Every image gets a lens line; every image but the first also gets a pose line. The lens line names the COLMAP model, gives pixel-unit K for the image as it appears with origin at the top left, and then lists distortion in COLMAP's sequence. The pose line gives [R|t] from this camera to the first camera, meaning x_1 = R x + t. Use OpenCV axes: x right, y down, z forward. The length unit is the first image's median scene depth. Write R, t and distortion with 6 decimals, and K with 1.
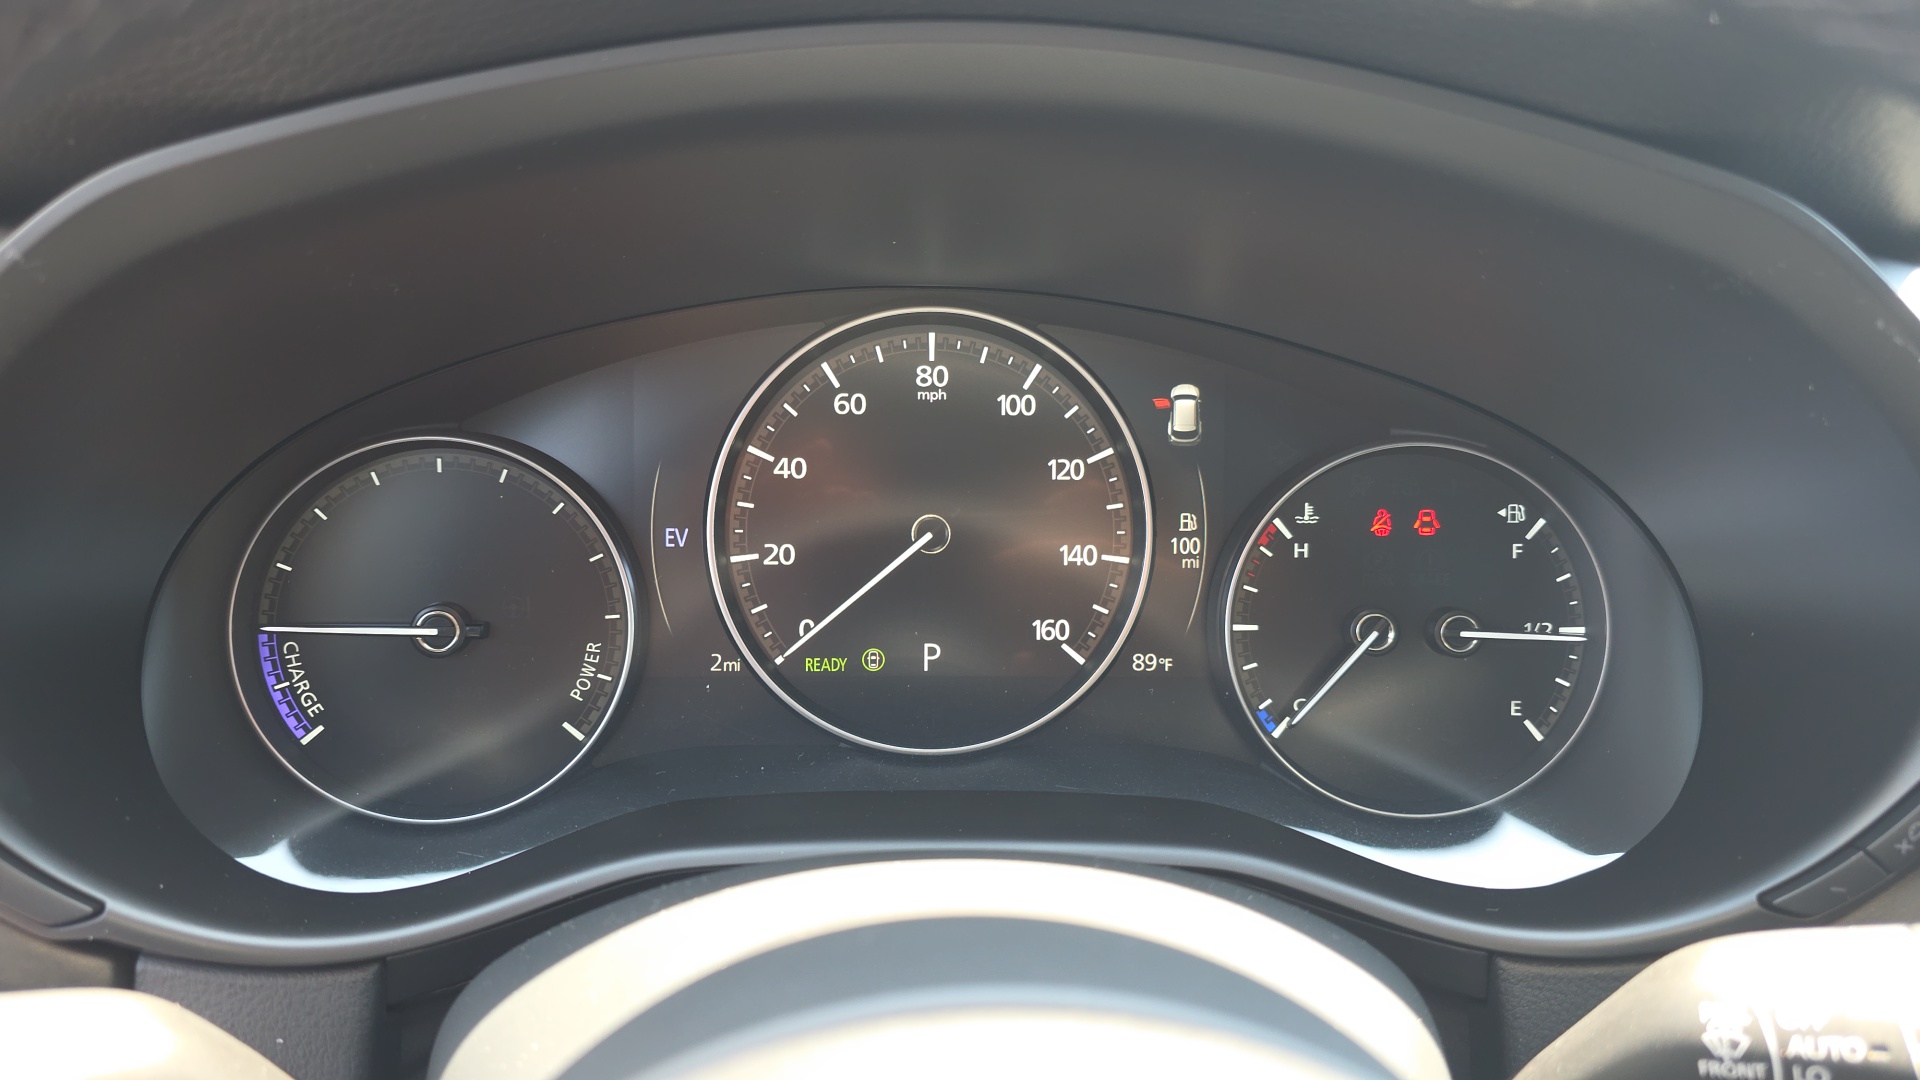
lens RADIAL K [[1302.6, 0, 933.7], [0, 1302.6, 522.7], [0, 0, 1]] dist [0.060440, -0.067984]
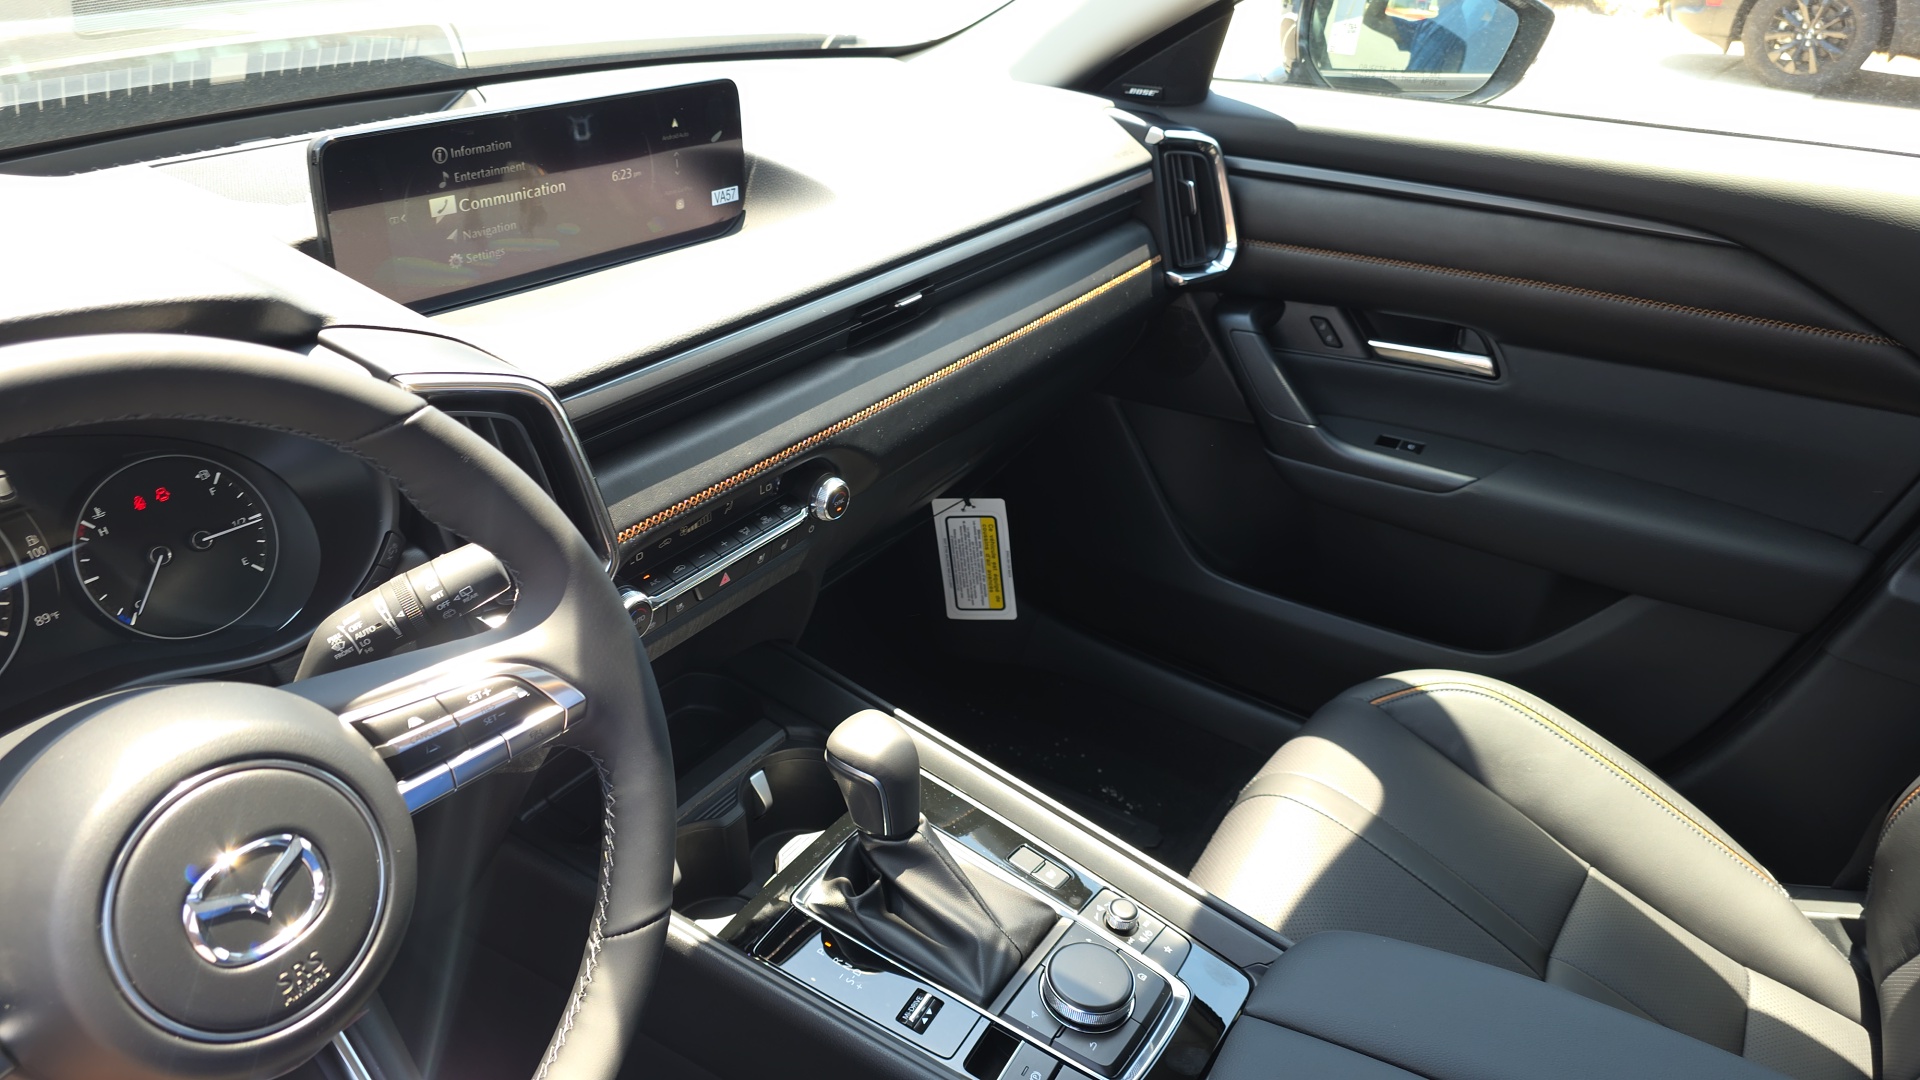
lens RADIAL K [[1302.6, 0, 952.0], [0, 1302.6, 533.1], [0, 0, 1]] dist [0.060440, -0.067984]
pose [[0.581121, -0.392065, 0.713150, -0.373413], [0.266942, 0.919651, 0.288070, -0.199862], [-0.768791, 0.022966, 0.639087, -1.181623]]
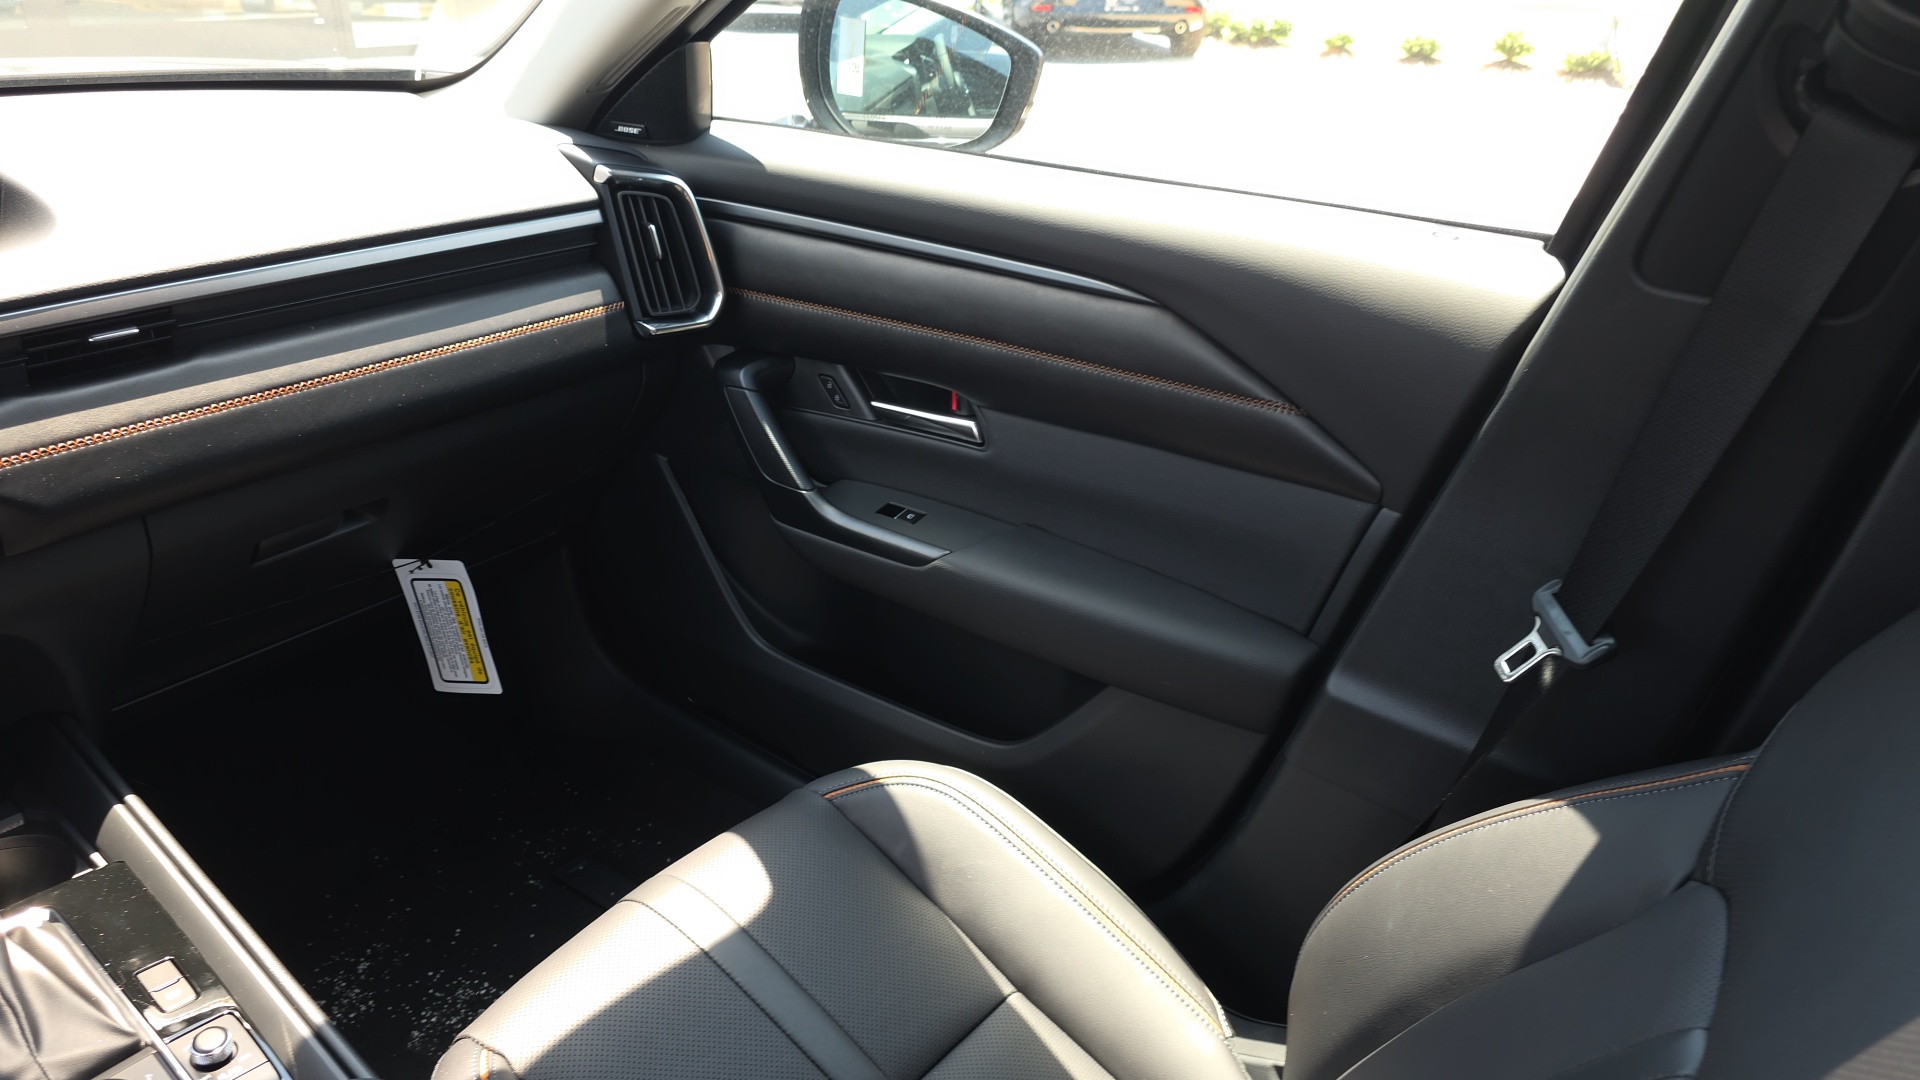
lens RADIAL K [[1302.6, 0, 966.2], [0, 1302.6, 535.4], [0, 0, 1]] dist [0.060440, -0.067984]
pose [[0.620264, -0.343677, 0.705095, 0.845834], [0.253978, 0.938475, 0.234010, 0.298292], [-0.742138, 0.033931, 0.669388, -2.225763]]
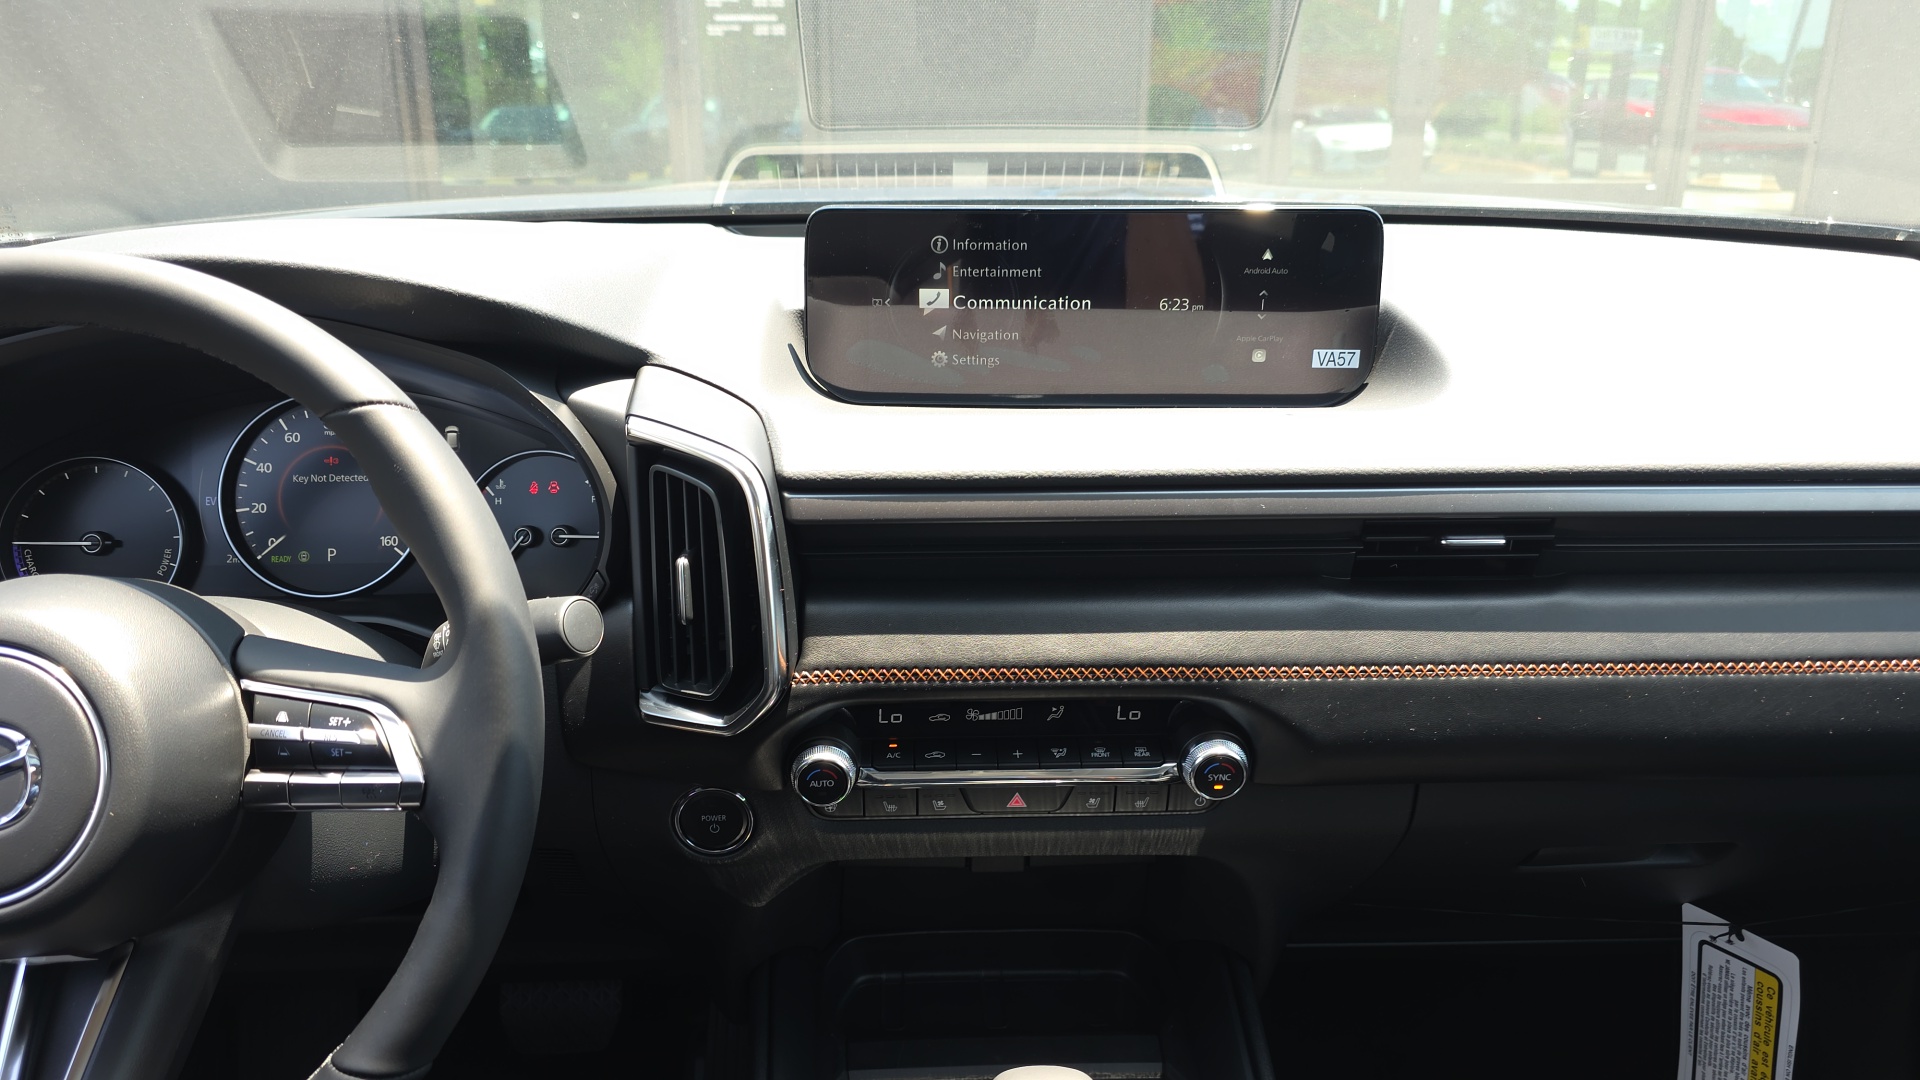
lens RADIAL K [[1302.6, 0, 944.2], [0, 1302.6, 507.9], [0, 0, 1]] dist [0.060440, -0.067984]
pose [[0.999755, -0.020509, -0.008345, 1.031954], [0.020289, 0.999465, -0.025646, 0.103165], [0.008867, 0.025470, 0.999636, -1.164409]]
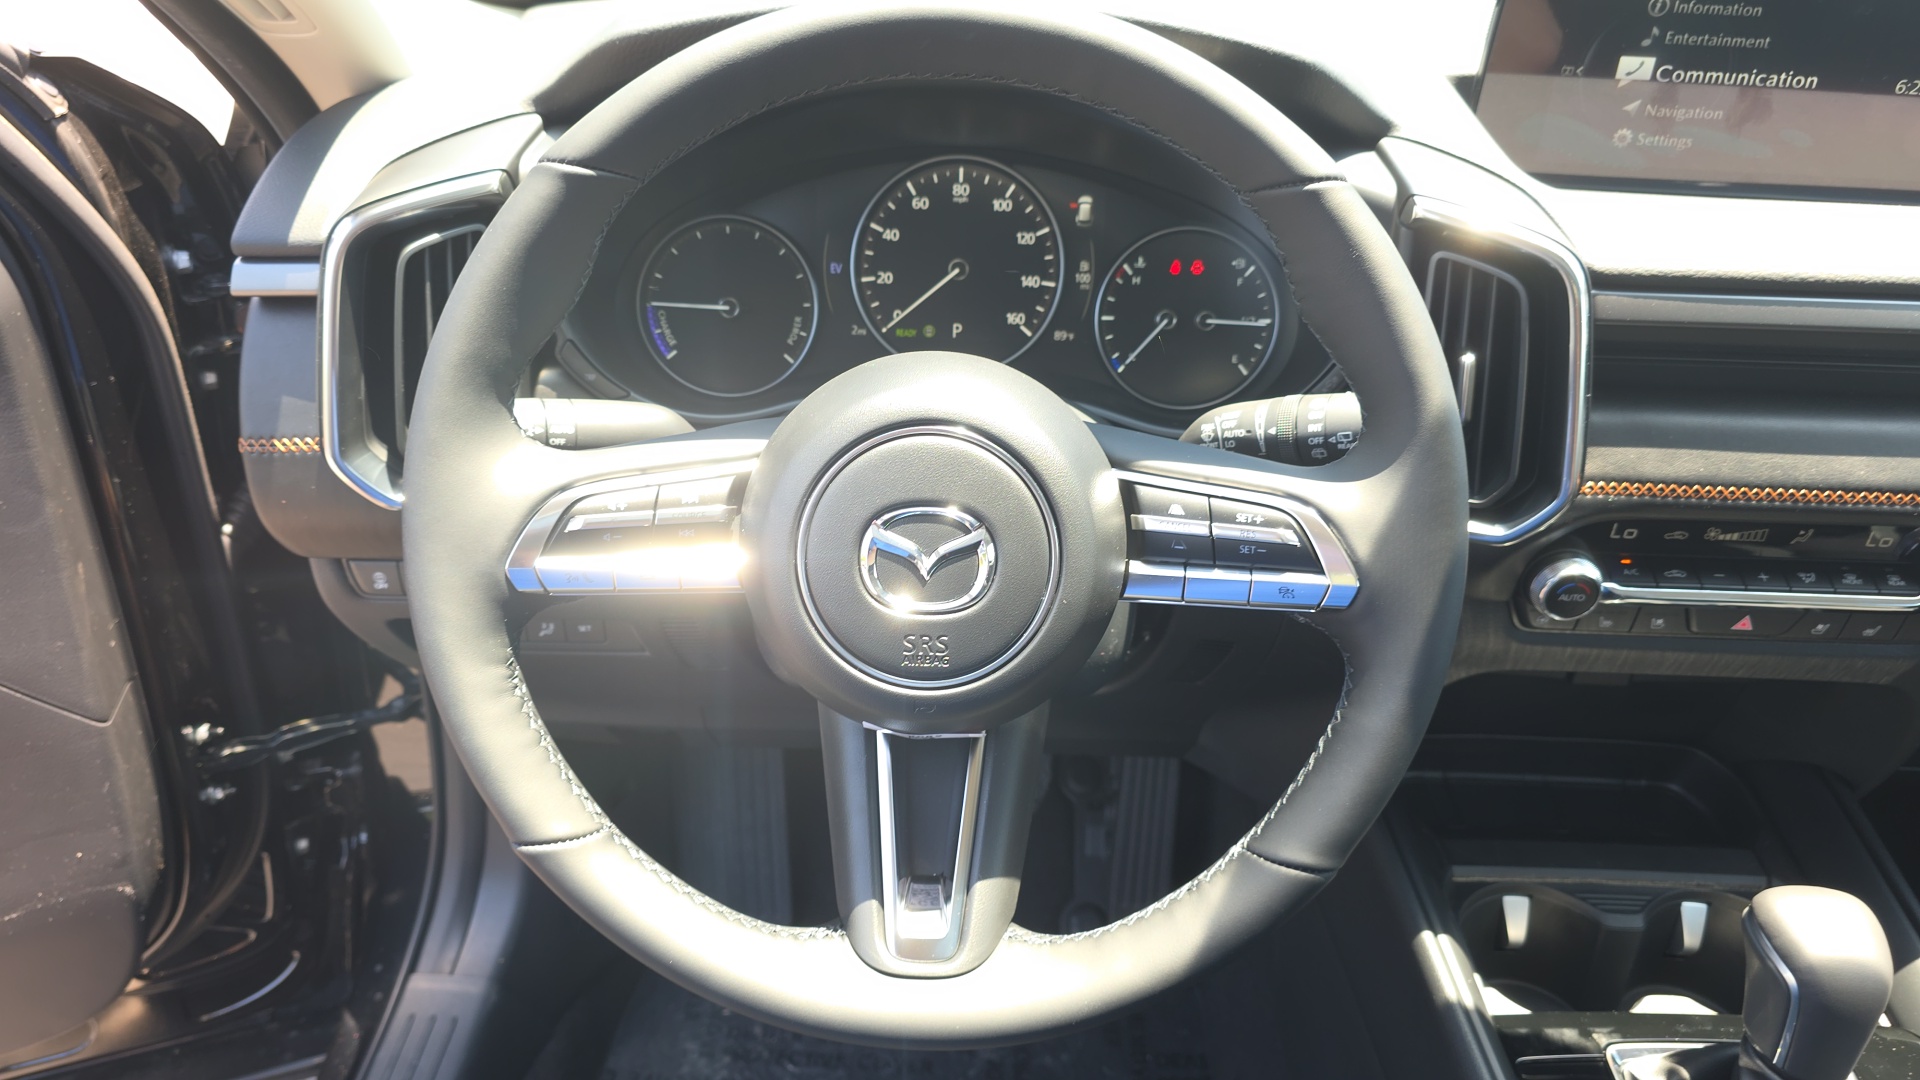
lens RADIAL K [[1302.6, 0, 947.4], [0, 1302.6, 520.1], [0, 0, 1]] dist [0.060440, -0.067984]
pose [[0.997897, 0.031990, -0.056370, 0.110286], [-0.022879, 0.987581, 0.155433, 0.080723], [0.060643, -0.153817, 0.986237, -1.103709]]
